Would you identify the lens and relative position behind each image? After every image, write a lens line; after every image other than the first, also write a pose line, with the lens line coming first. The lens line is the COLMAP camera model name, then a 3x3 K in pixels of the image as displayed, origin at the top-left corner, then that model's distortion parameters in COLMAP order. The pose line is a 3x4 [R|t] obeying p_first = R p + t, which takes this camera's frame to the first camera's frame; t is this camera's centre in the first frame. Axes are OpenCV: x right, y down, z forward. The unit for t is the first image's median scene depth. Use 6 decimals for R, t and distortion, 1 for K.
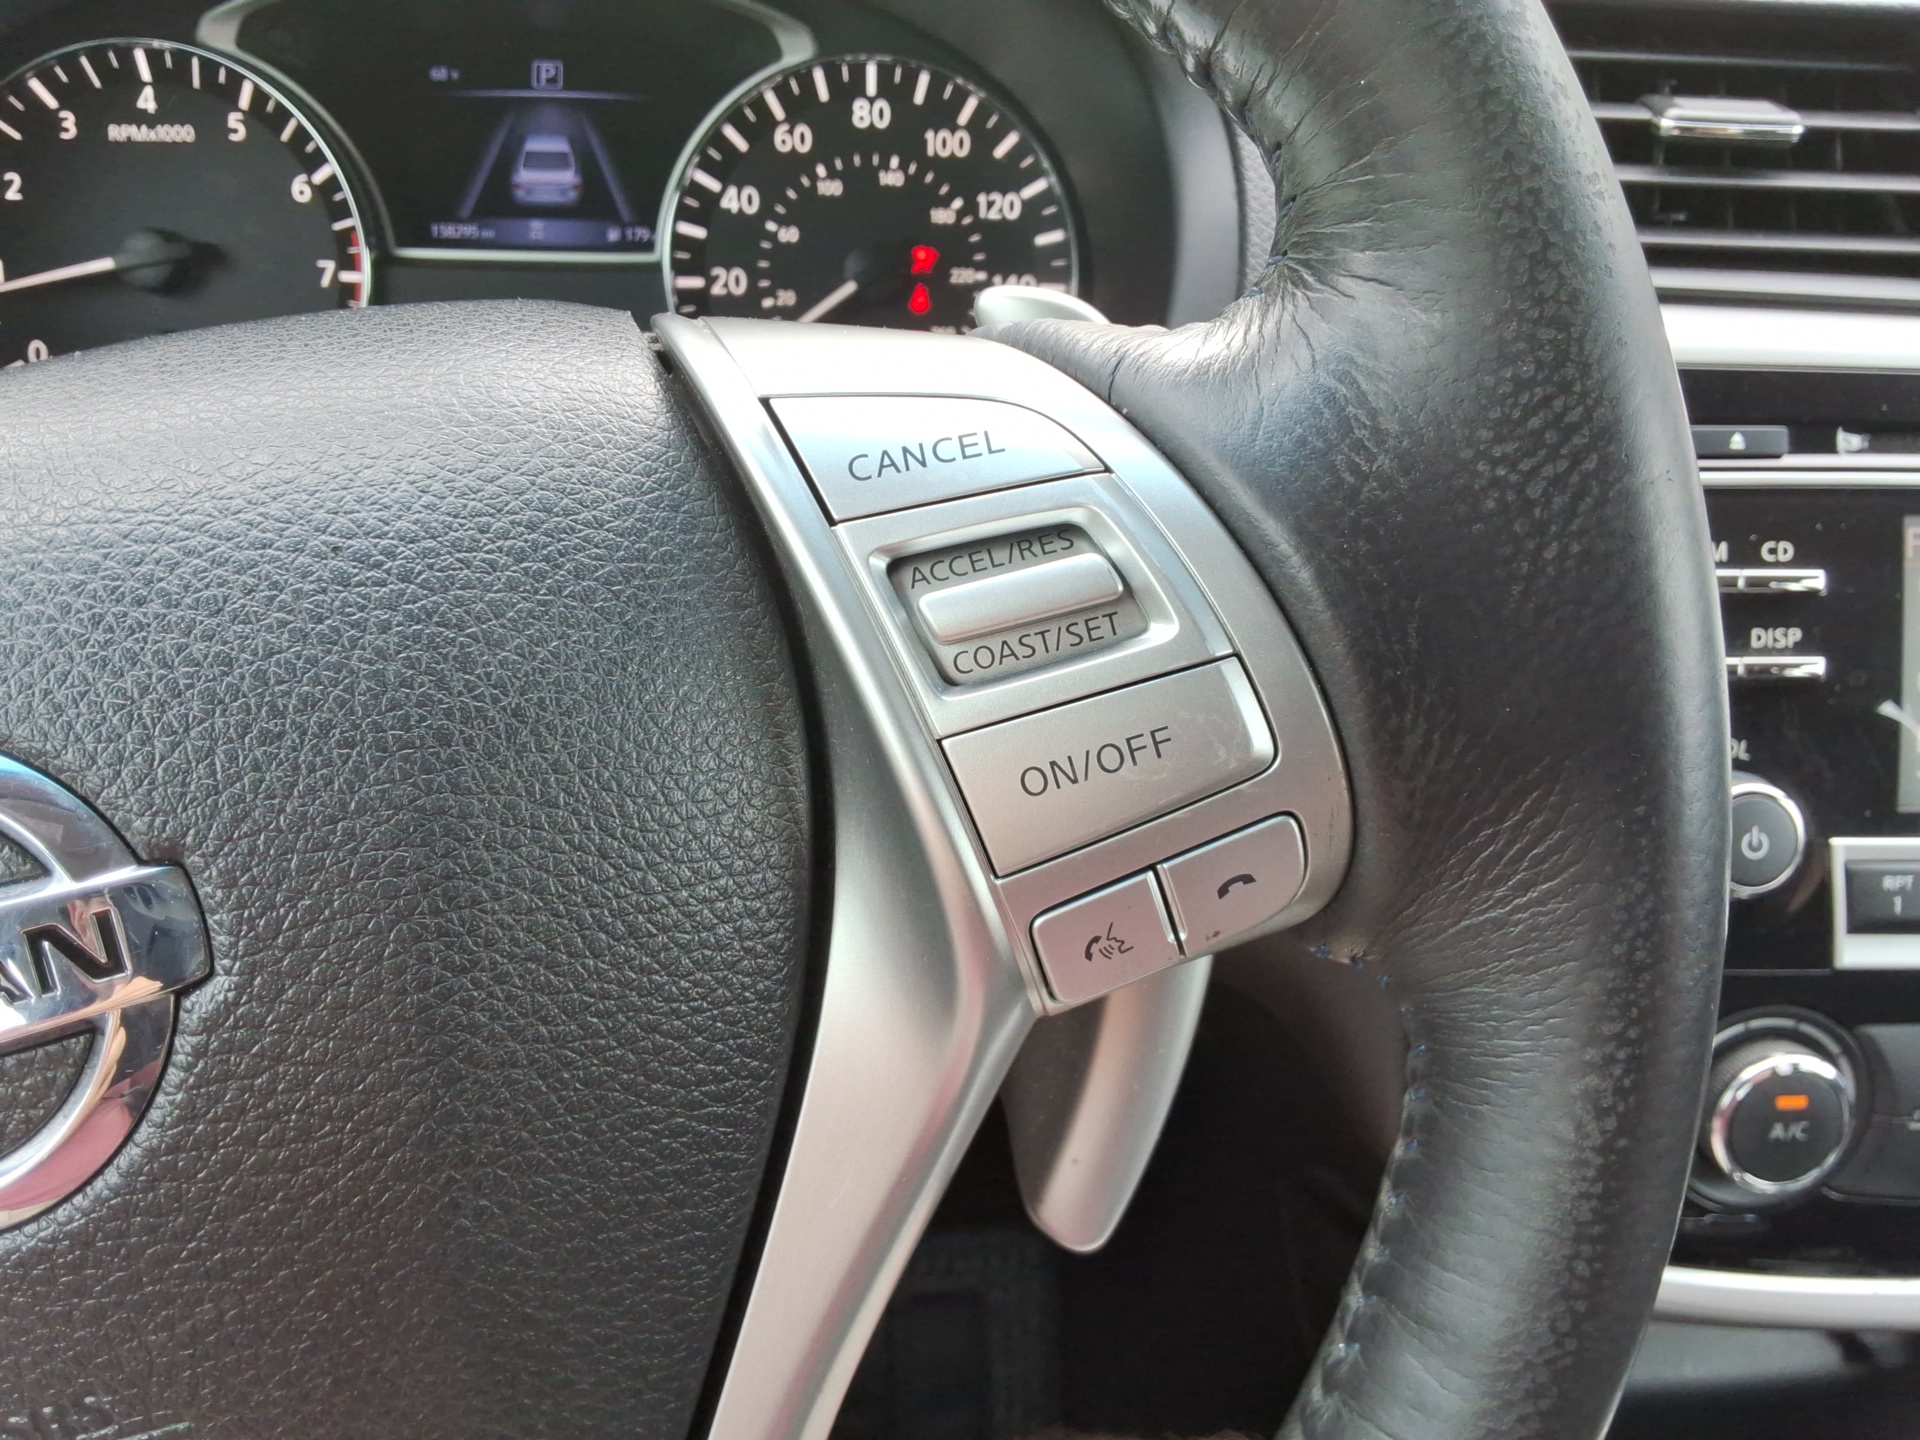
lens RADIAL K [[1566.4, 0, 973.2], [0, 1566.4, 712.4], [0, 0, 1]] dist [0.097311, -0.173639]
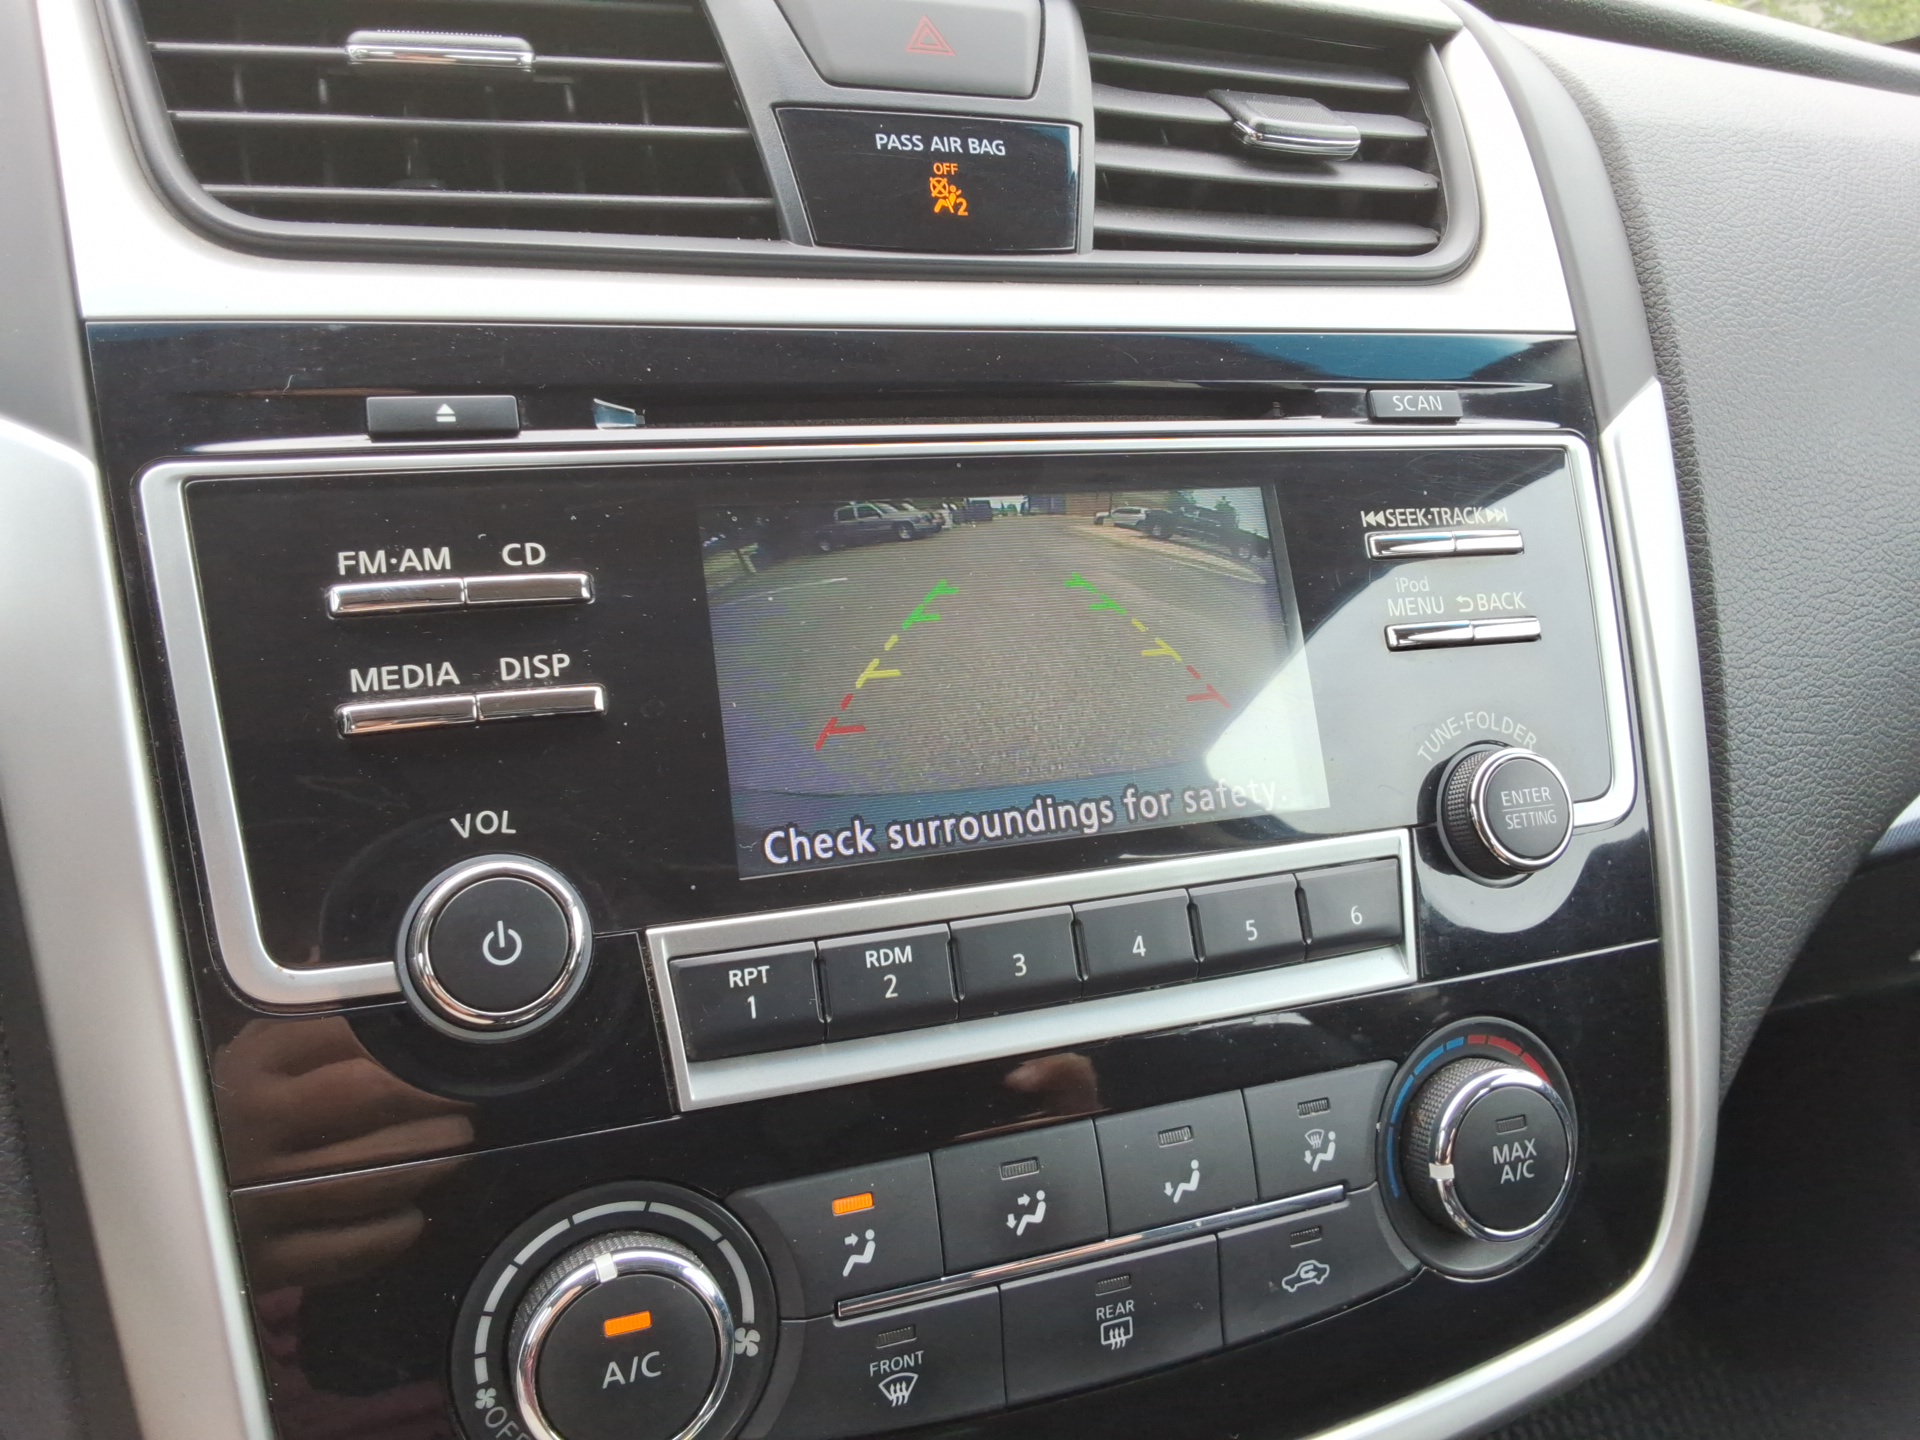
lens RADIAL K [[1537.5, 0, 975.6], [0, 1537.5, 713.8], [0, 0, 1]] dist [0.101502, -0.153845]
pose [[0.953604, -0.090272, 0.287210, 0.473788], [0.146881, 0.972249, -0.182094, 0.130124], [-0.262801, 0.215831, 0.940400, 0.264542]]
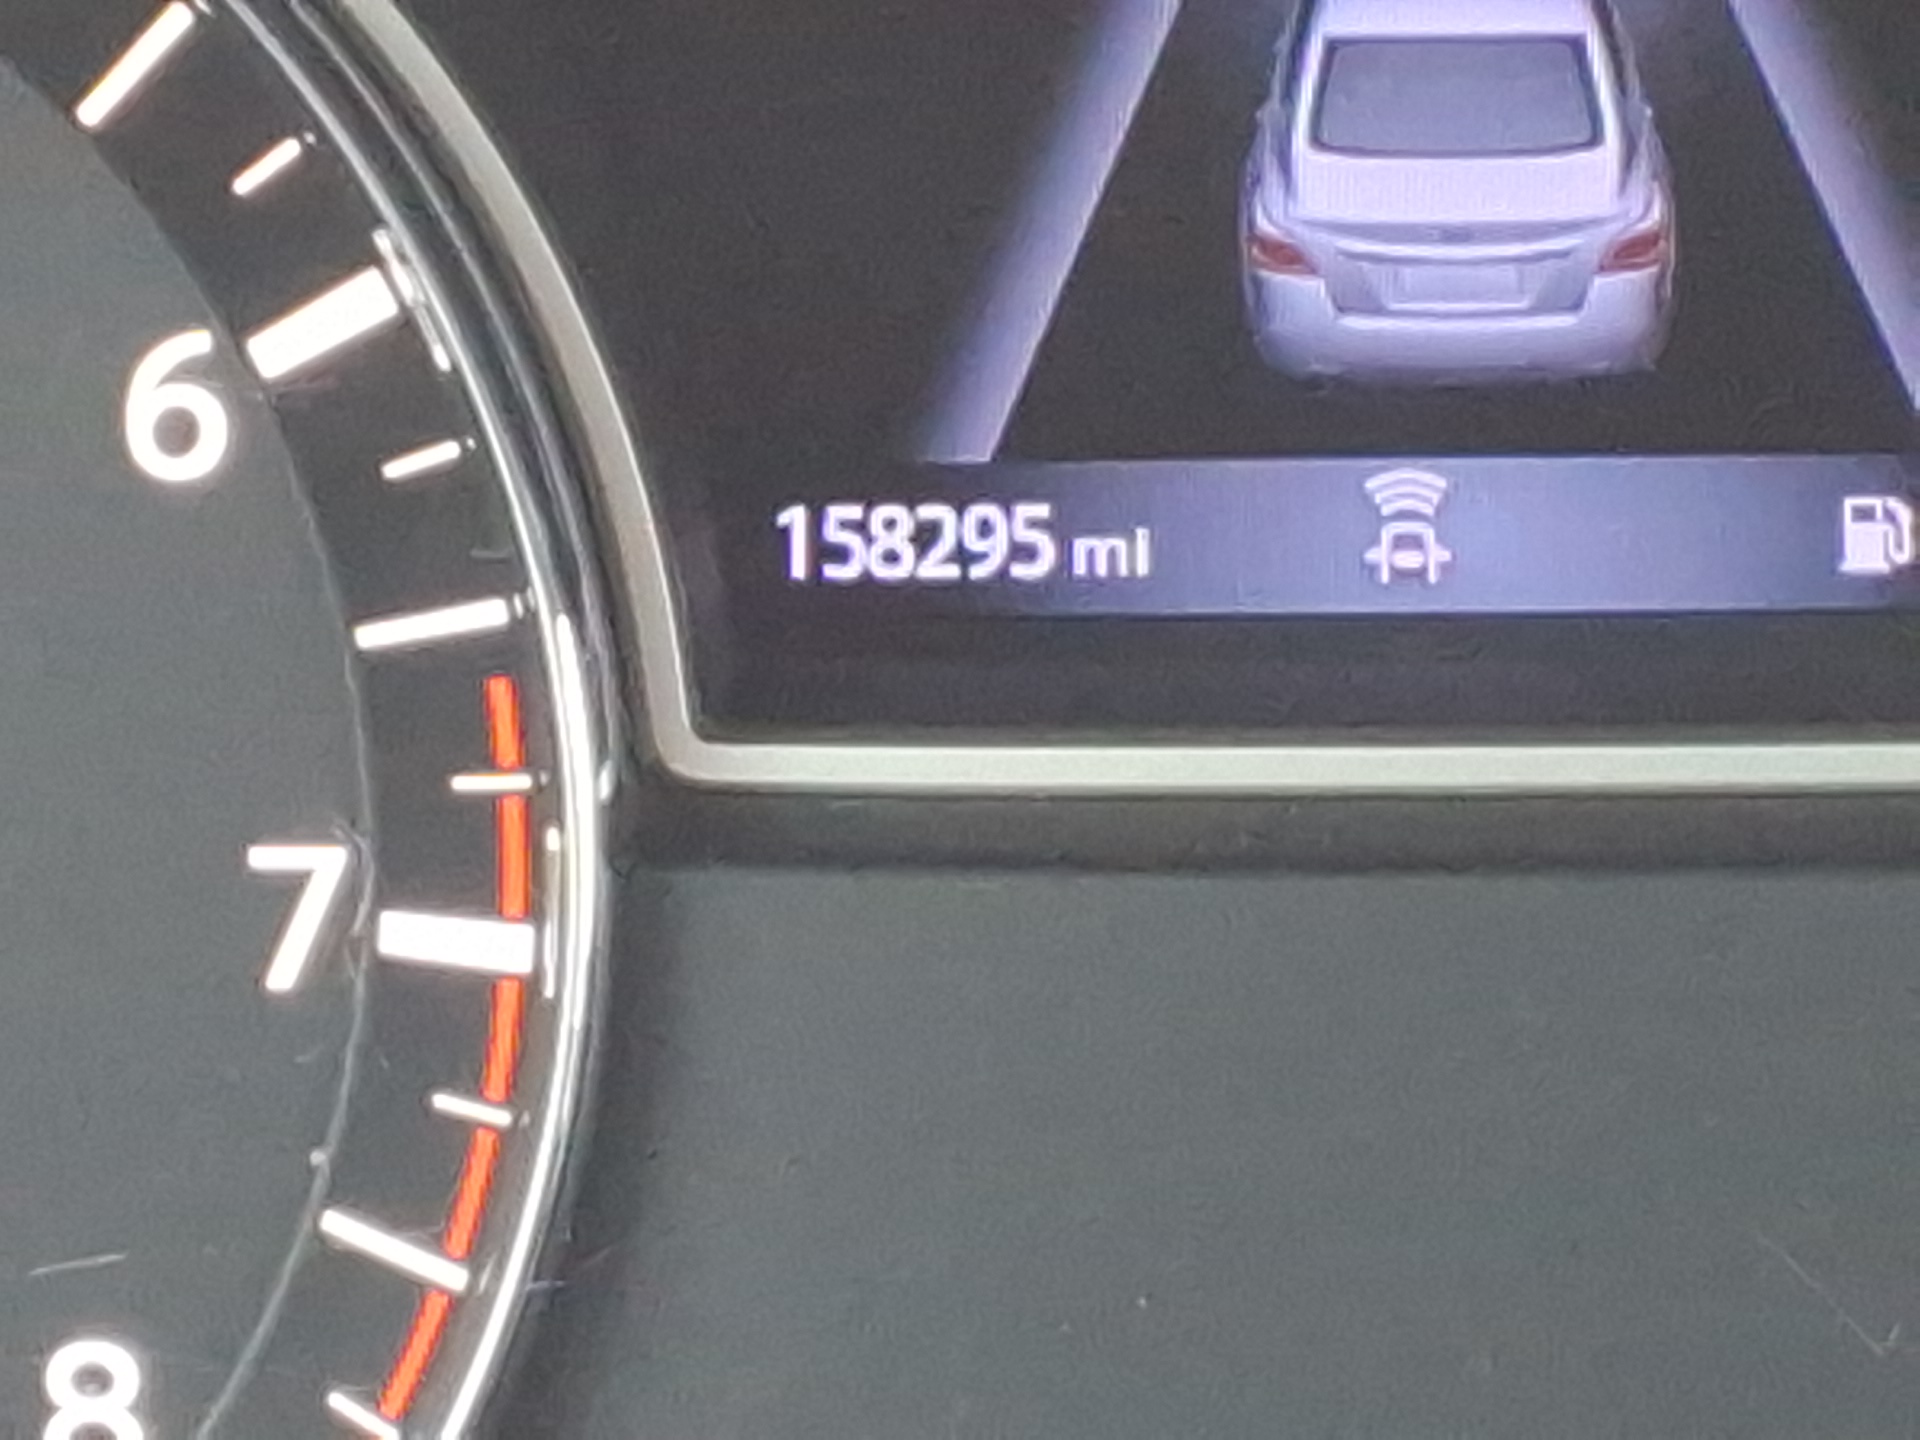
lens RADIAL K [[8341.9, 0, 958.8], [0, 8341.9, 719.2], [0, 0, 1]] dist [-0.168131, 0.000000]
pose [[0.994571, -0.009096, -0.103663, -0.319134], [-0.007276, 0.987656, -0.156468, -0.207470], [0.103807, 0.156373, 0.982228, 0.227591]]
